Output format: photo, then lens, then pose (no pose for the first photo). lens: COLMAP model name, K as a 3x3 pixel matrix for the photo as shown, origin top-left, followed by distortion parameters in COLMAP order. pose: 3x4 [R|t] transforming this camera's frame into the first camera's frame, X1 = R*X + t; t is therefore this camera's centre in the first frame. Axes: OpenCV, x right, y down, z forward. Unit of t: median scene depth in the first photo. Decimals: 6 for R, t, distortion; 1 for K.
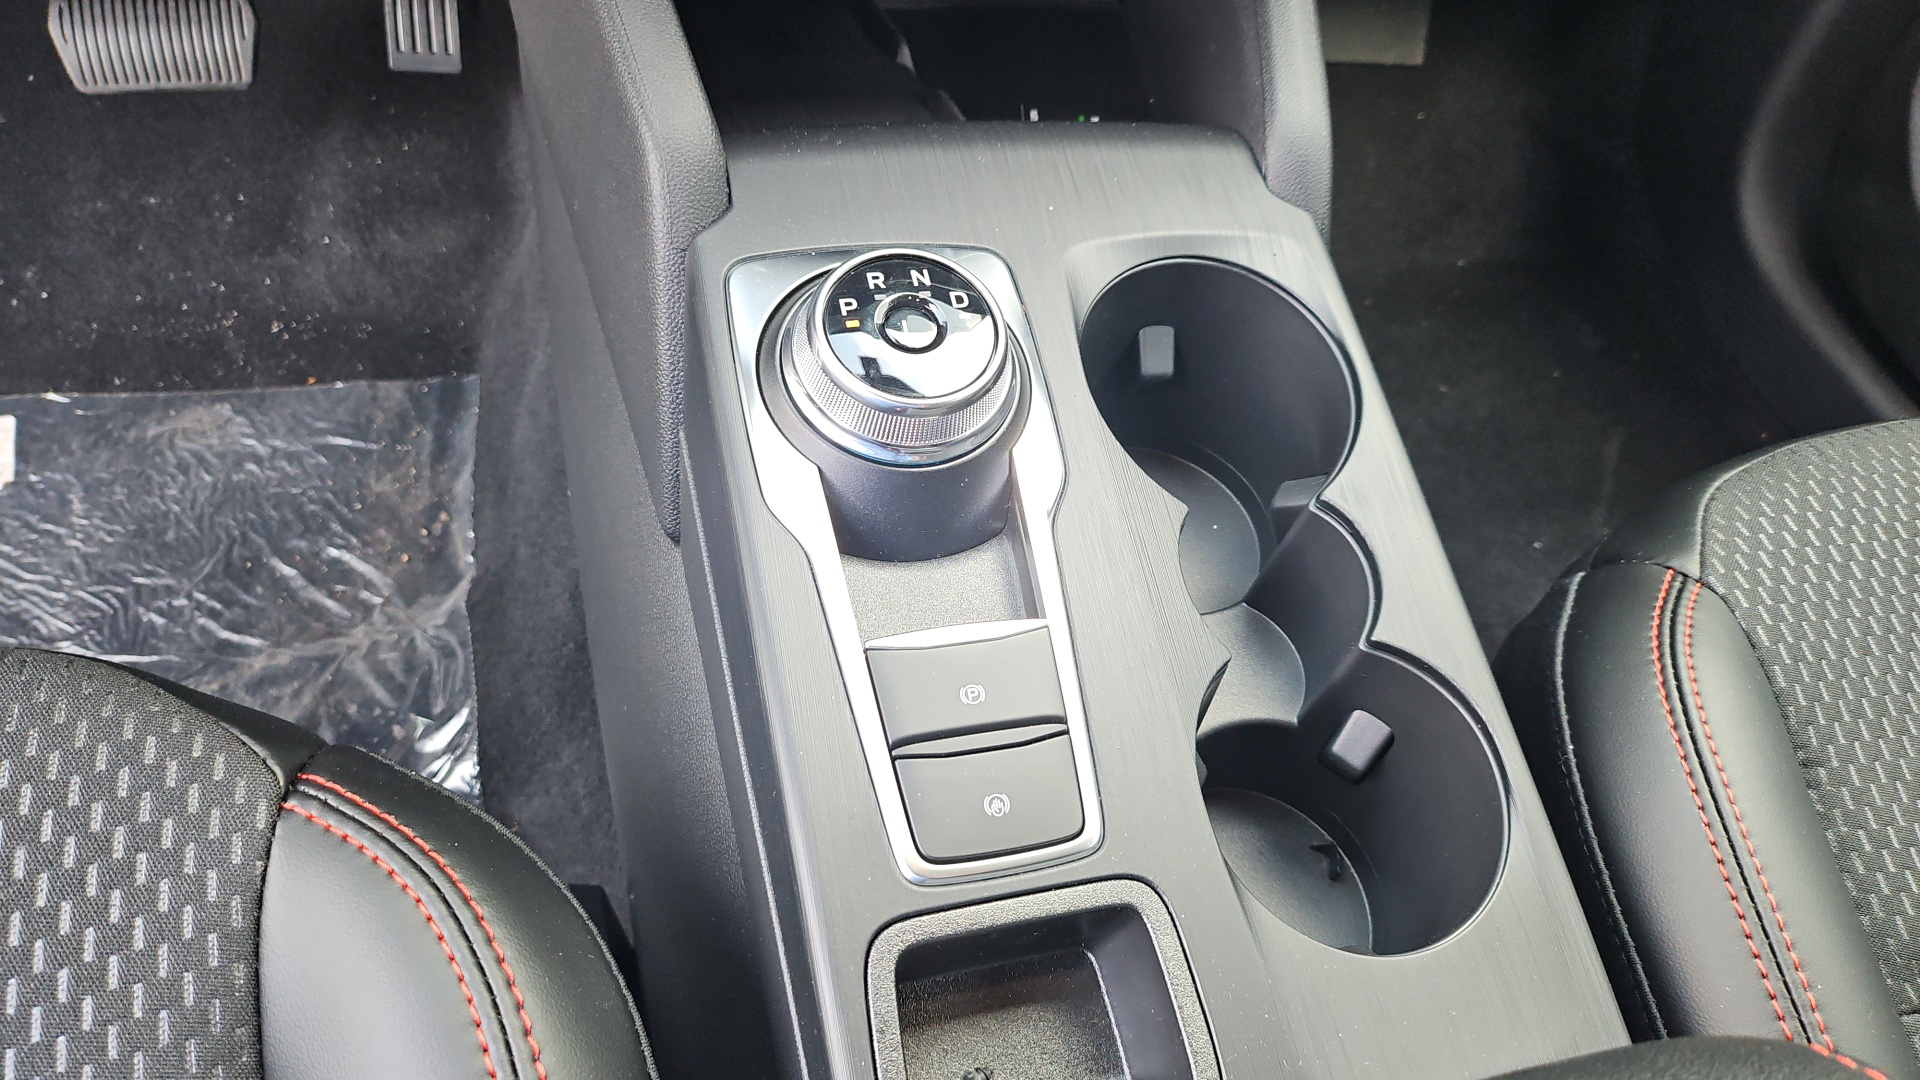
lens RADIAL K [[1369.9, 0, 1002.5], [0, 1369.9, 529.8], [0, 0, 1]] dist [0.057347, -0.071154]
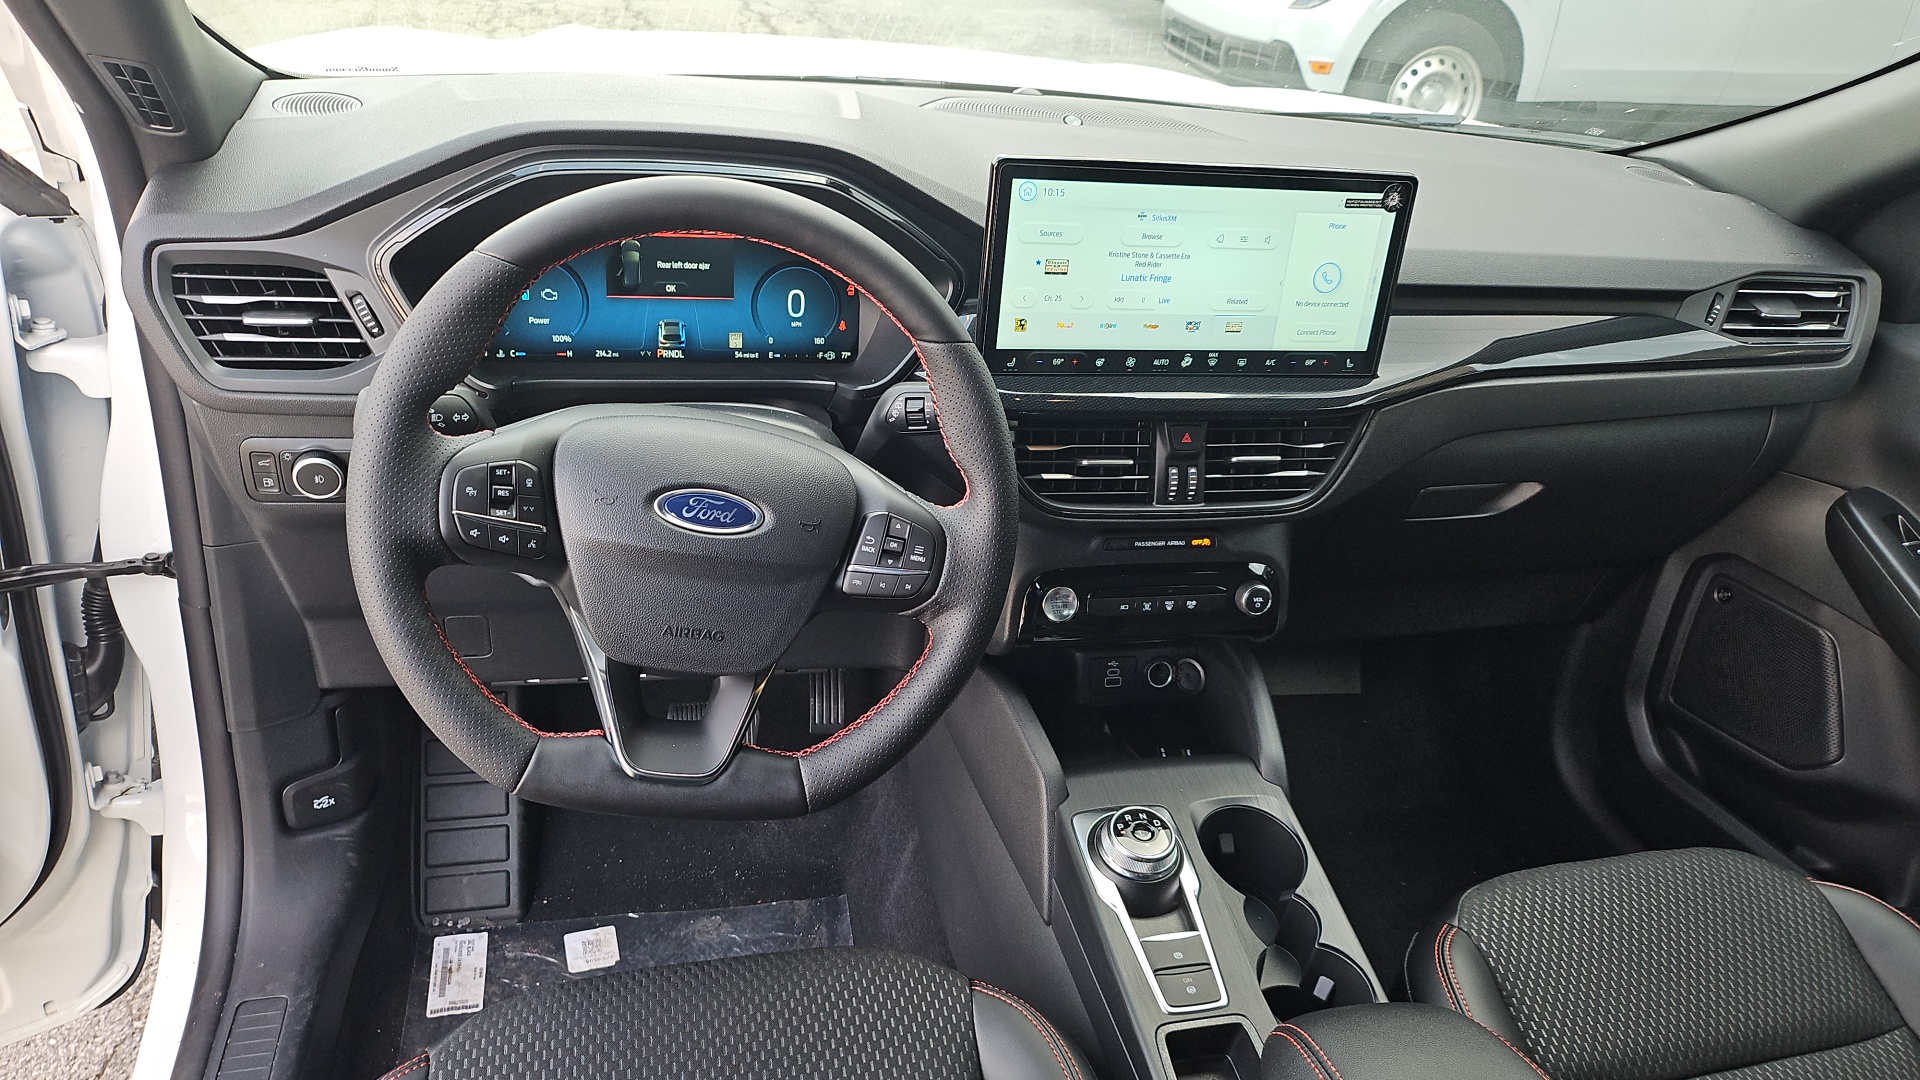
lens RADIAL K [[1373.0, 0, 960.0], [0, 1373.0, 540.0], [0, 0, 1]] dist [0.058678, -0.000731]
pose [[0.996496, -0.062215, -0.055906, -0.104892], [0.035545, 0.920013, -0.390271, 0.172682], [0.075715, 0.386917, 0.919001, -0.830789]]
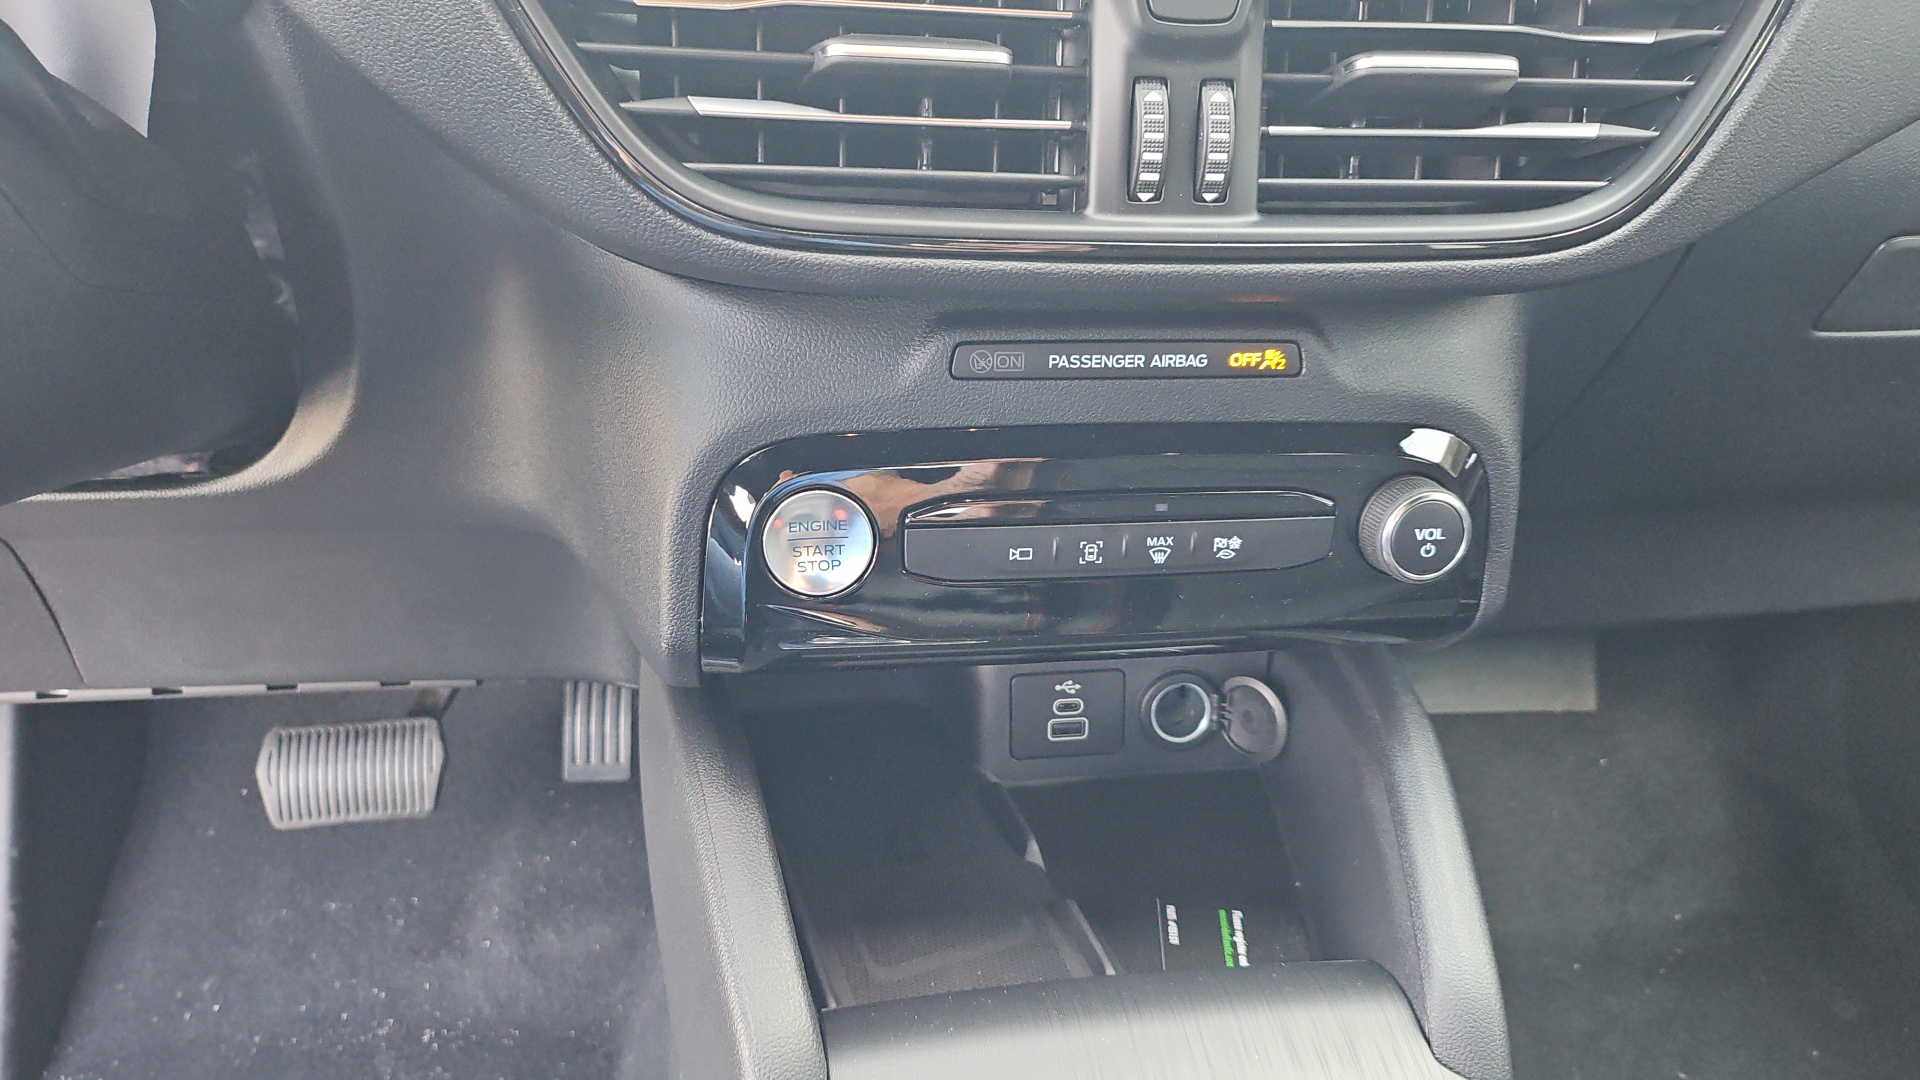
lens RADIAL K [[1369.9, 0, 1002.5], [0, 1369.9, 529.8], [0, 0, 1]] dist [0.057347, -0.071154]
pose [[0.990925, -0.052717, -0.123644, 0.023973], [0.004798, 0.933166, -0.359415, -0.127780], [0.134328, 0.355560, 0.924950, 0.012337]]
